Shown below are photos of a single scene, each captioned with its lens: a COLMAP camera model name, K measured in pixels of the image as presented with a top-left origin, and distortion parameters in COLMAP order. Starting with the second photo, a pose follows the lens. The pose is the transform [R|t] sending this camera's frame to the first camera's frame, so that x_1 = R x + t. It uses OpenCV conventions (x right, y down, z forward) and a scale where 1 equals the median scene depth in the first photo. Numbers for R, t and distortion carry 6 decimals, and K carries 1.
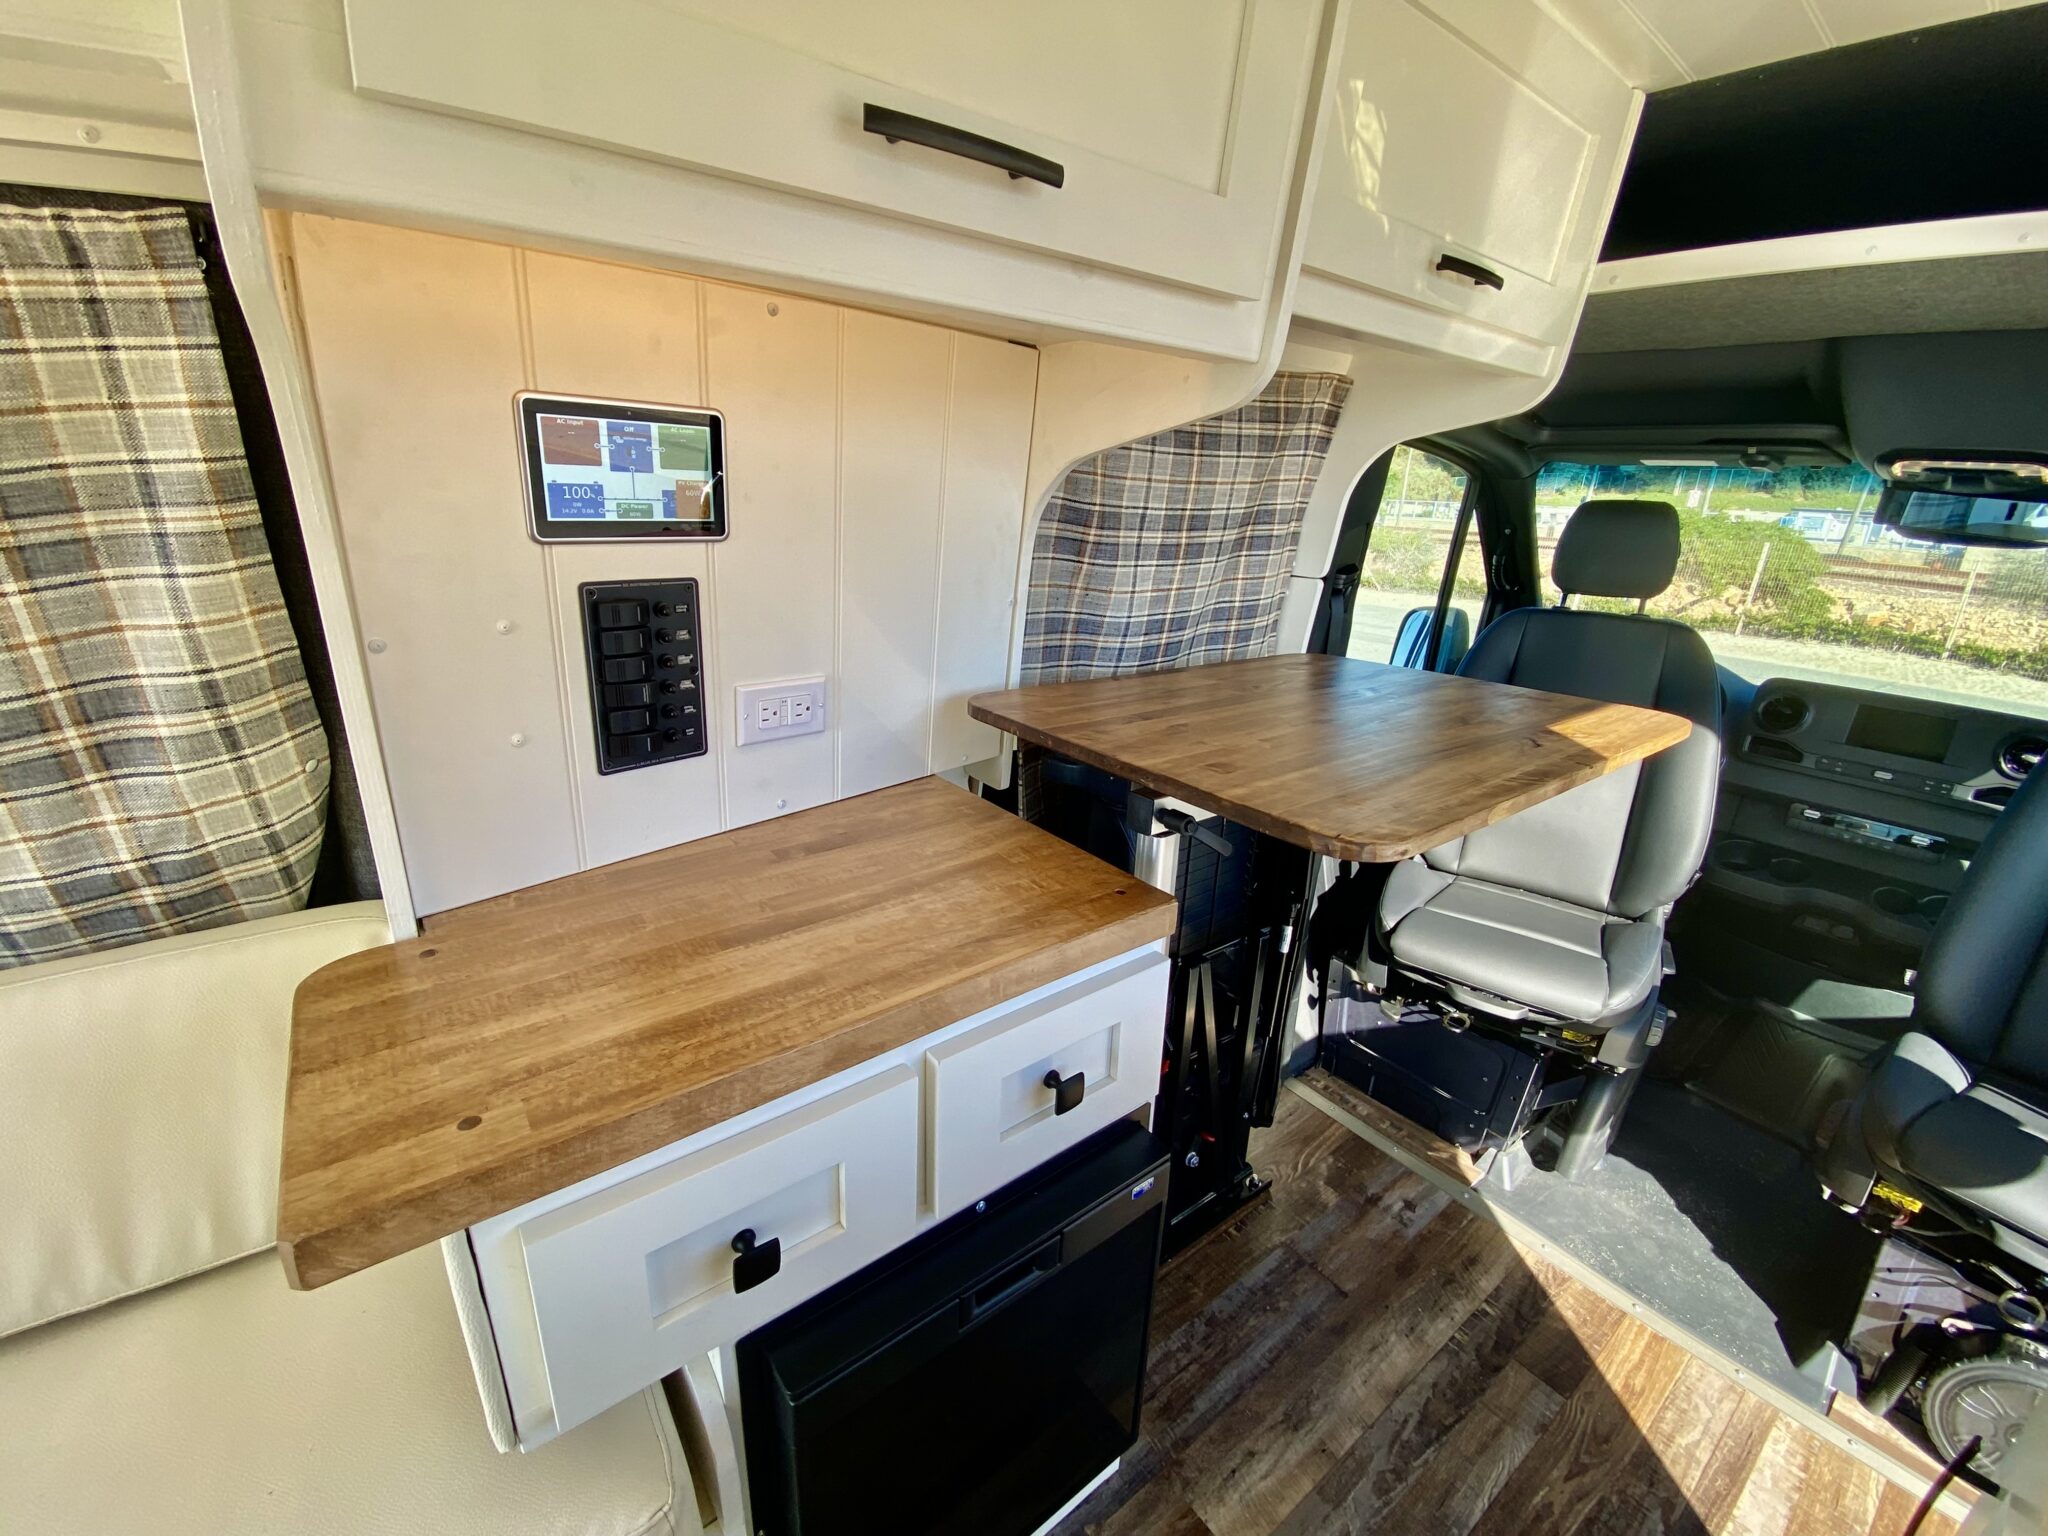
lens RADIAL K [[831.4, 0, 1014.3], [0, 831.4, 775.4], [0, 0, 1]] dist [0.024997, -0.021156]
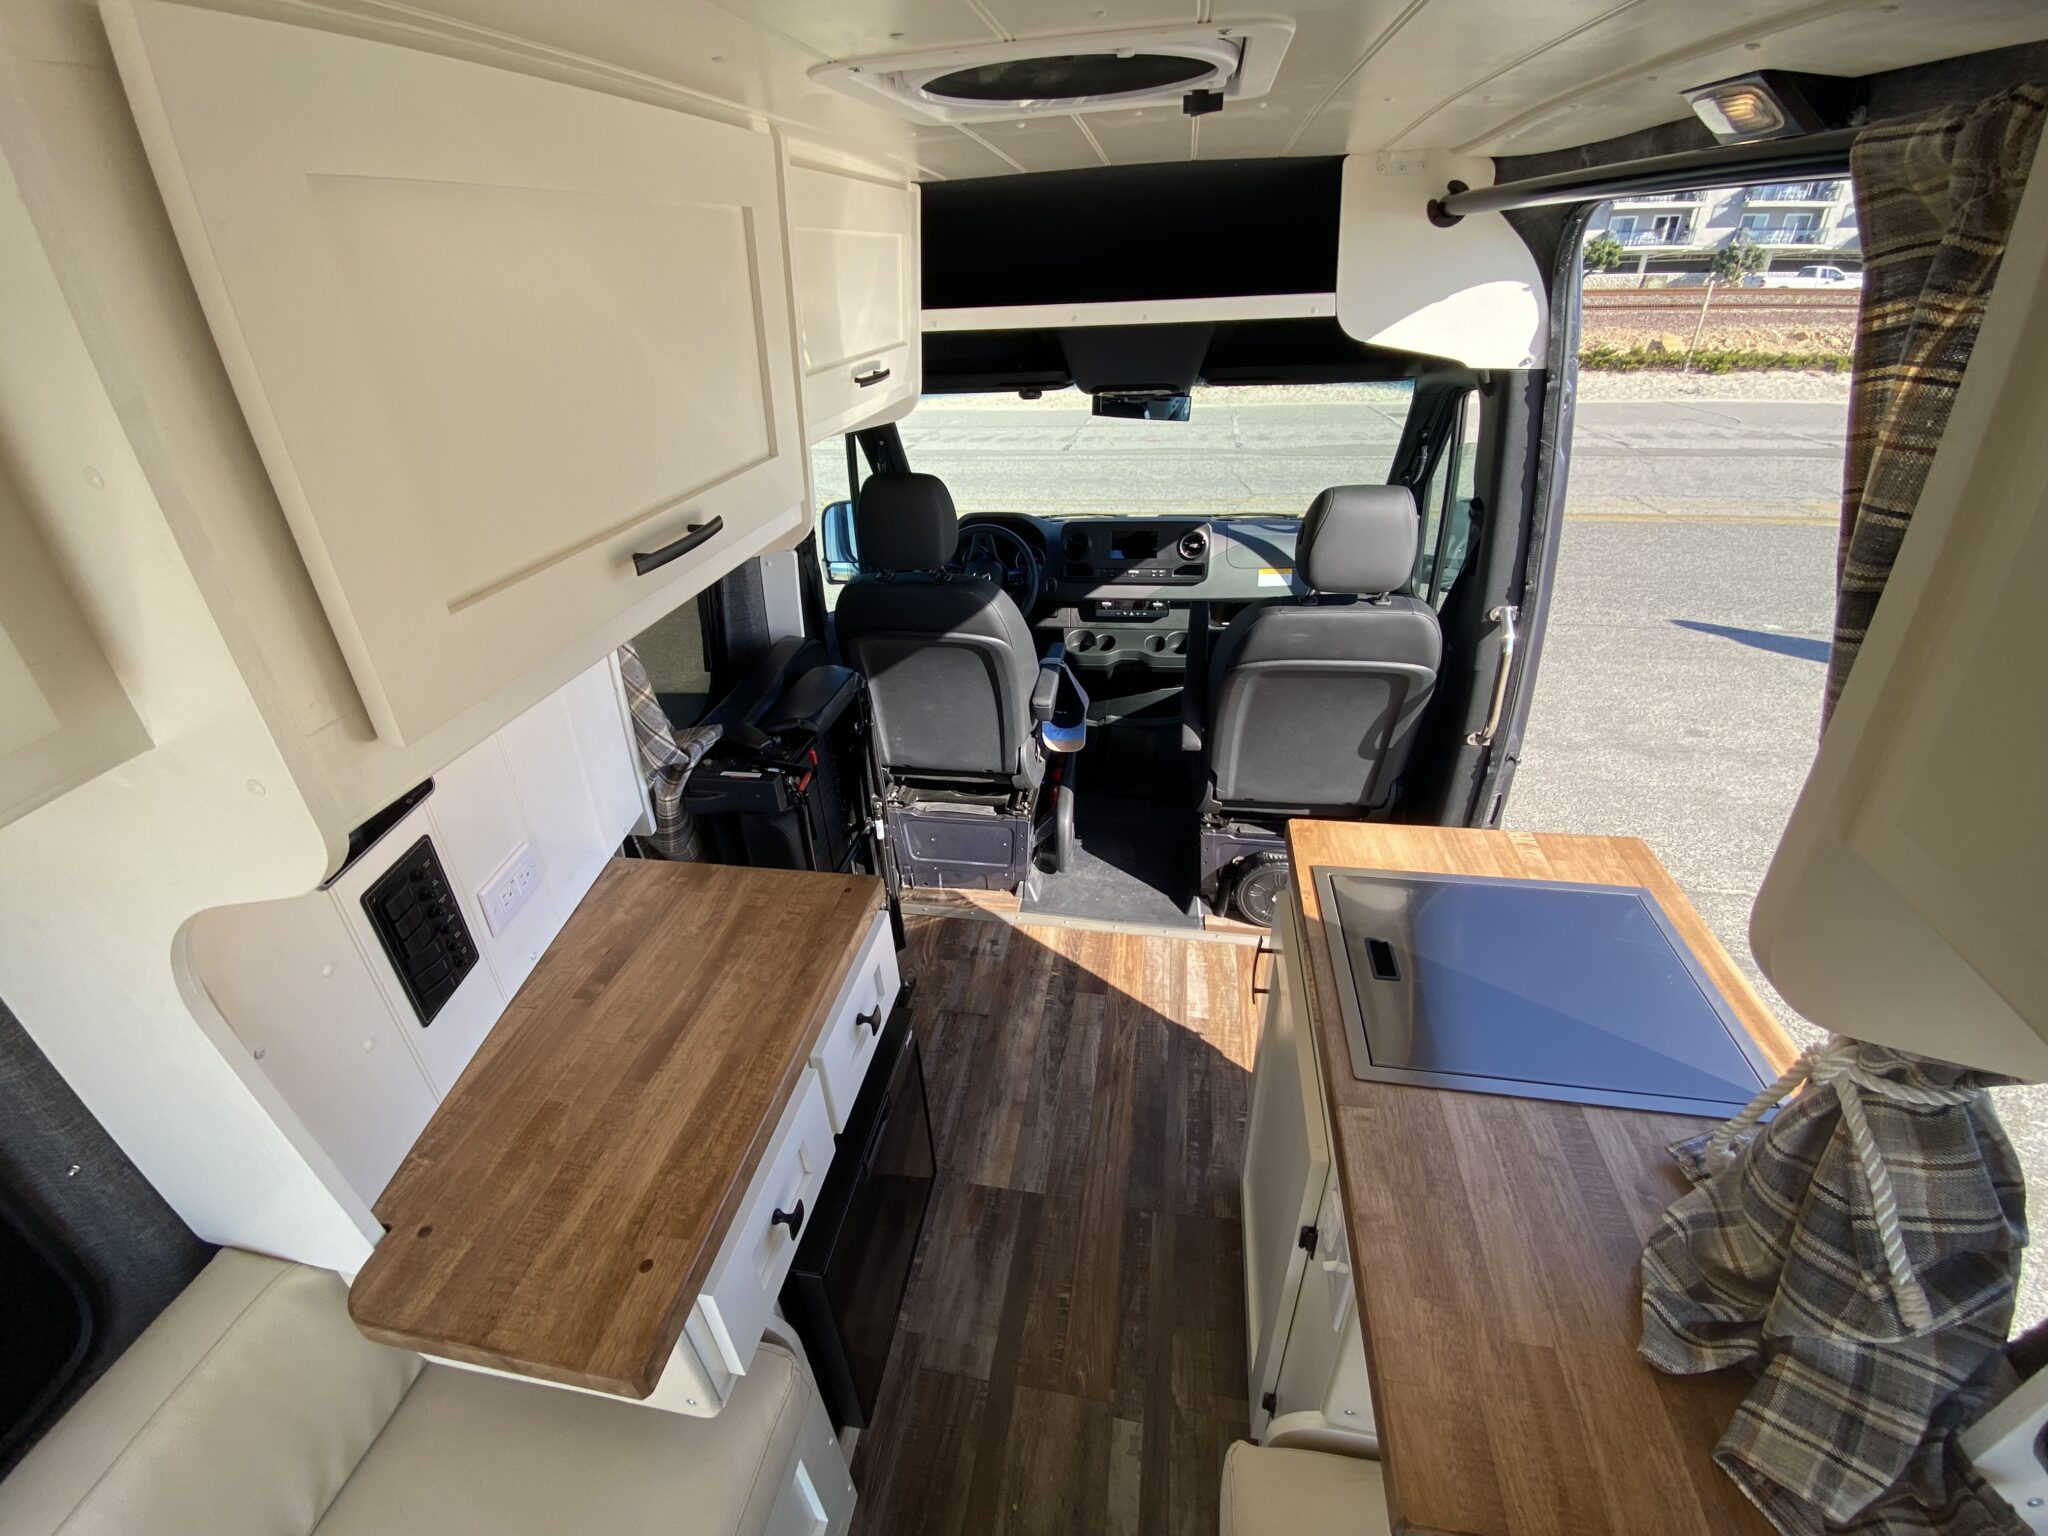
lens RADIAL K [[831.4, 0, 1014.3], [0, 831.4, 775.4], [0, 0, 1]] dist [0.024997, -0.021156]
pose [[0.733037, -0.411934, 0.541264, -0.250499], [0.280969, 0.908073, 0.310579, -0.285534], [-0.619446, -0.075587, 0.781392, -0.230275]]
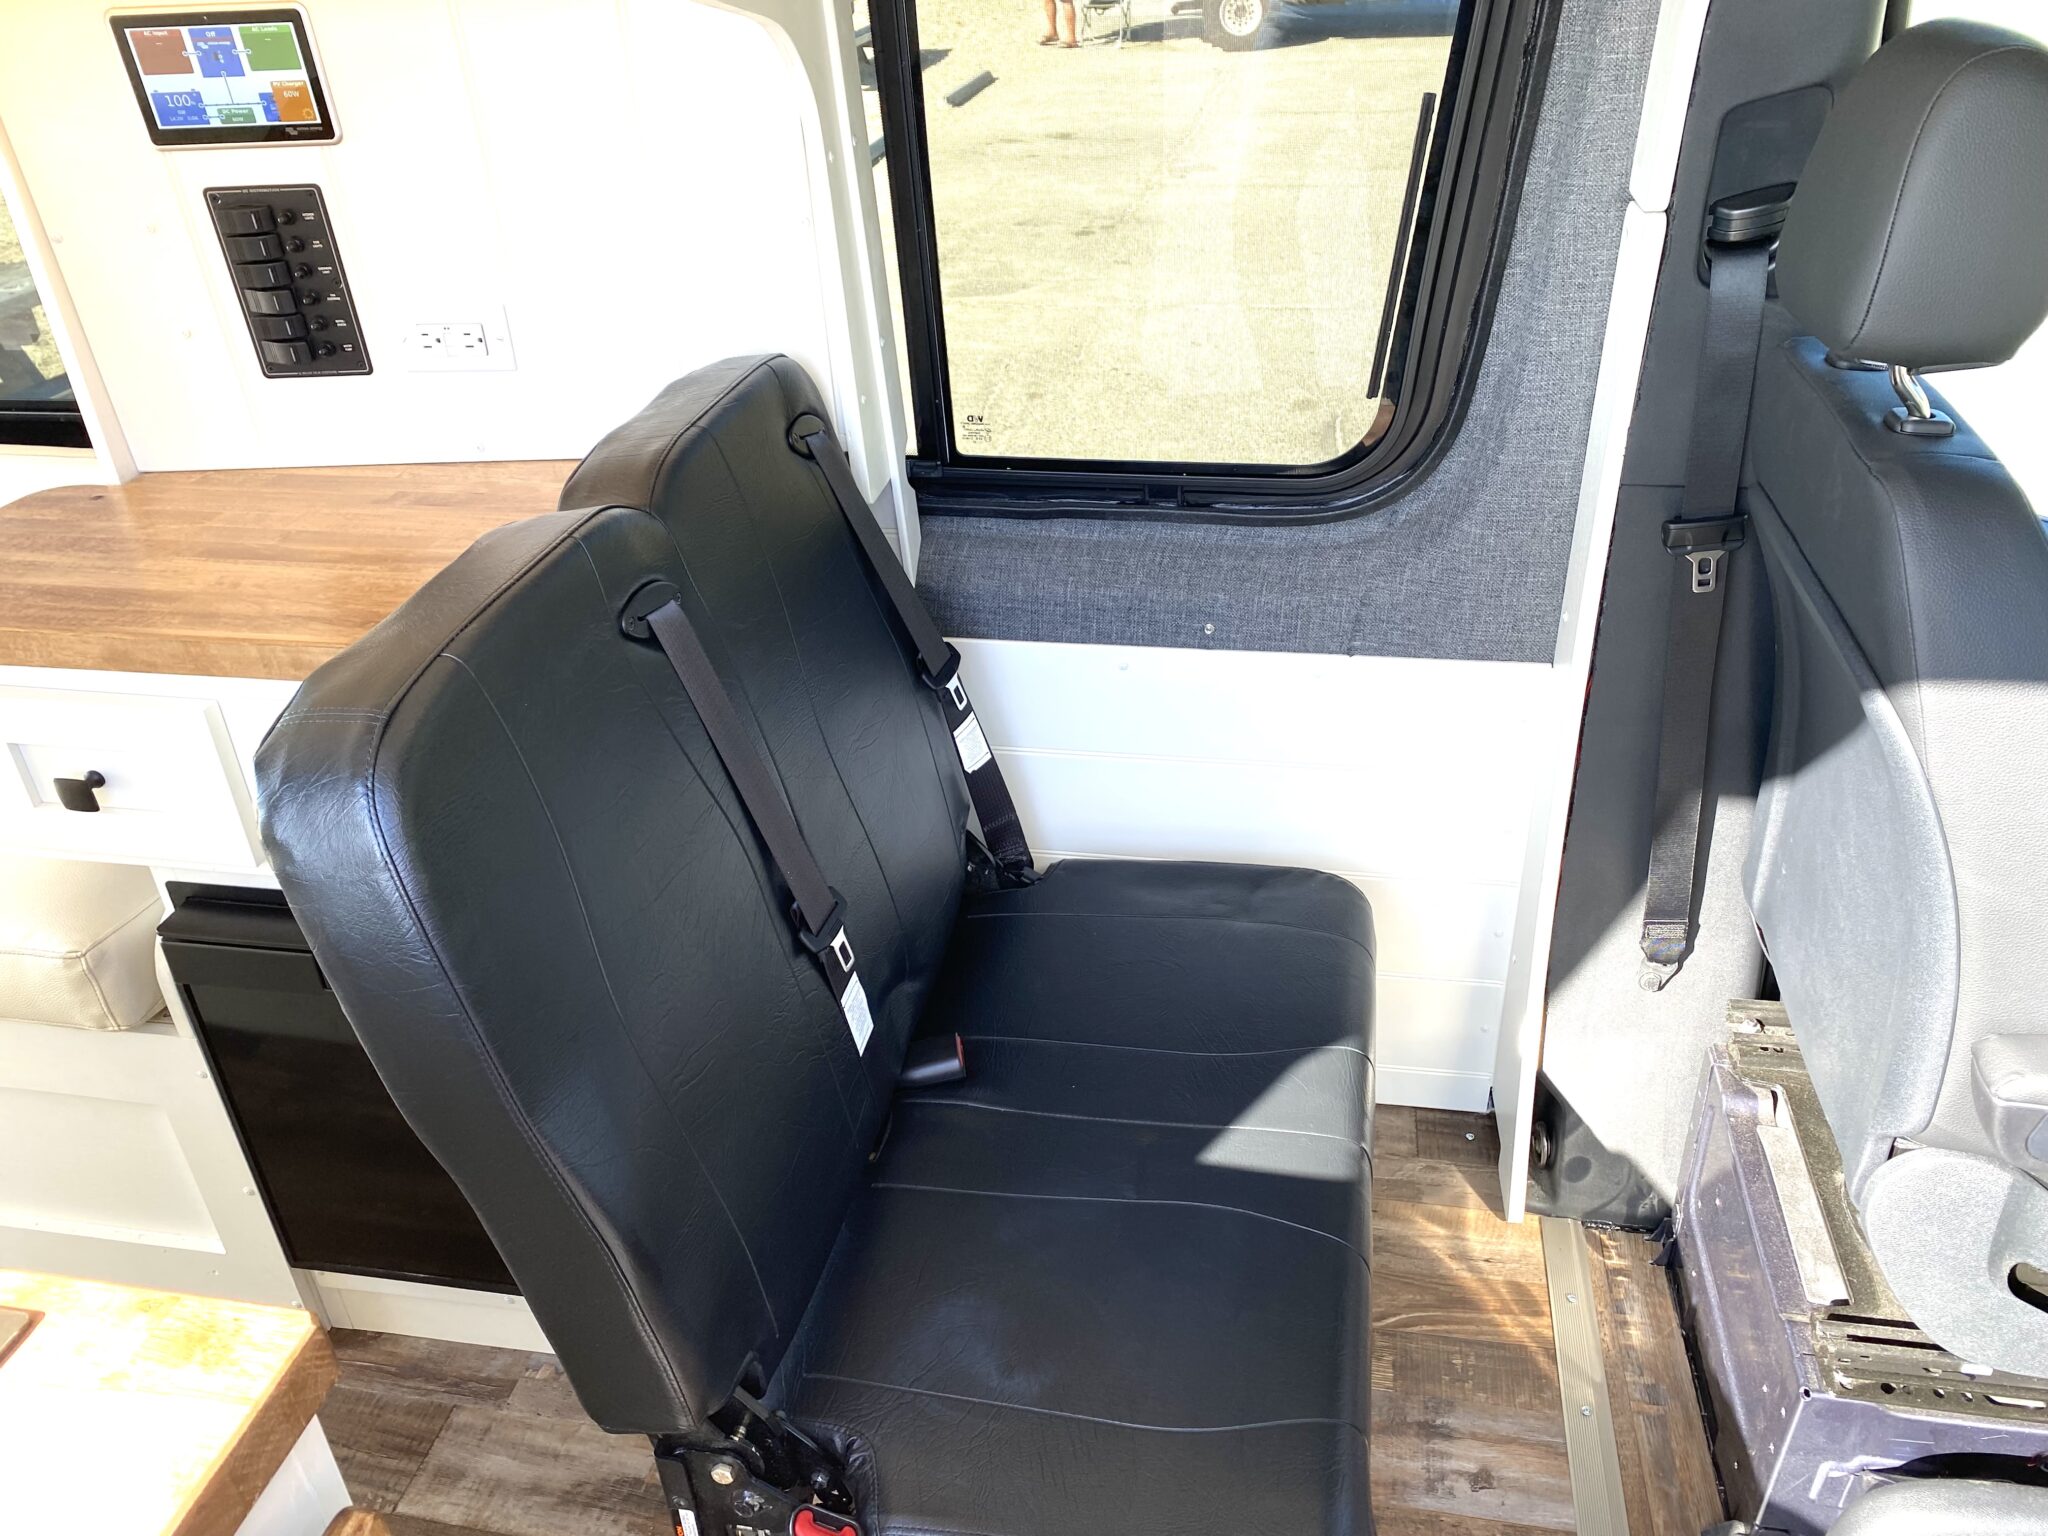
lens RADIAL K [[1569.2, 0, 1024.0], [0, 1569.2, 768.0], [0, 0, 1]] dist [0.001444, 0.008640]
pose [[0.666429, 0.332811, -0.667165, 1.036236], [-0.178189, 0.940006, 0.290925, -0.181890], [0.723962, -0.074999, 0.685750, 0.201619]]
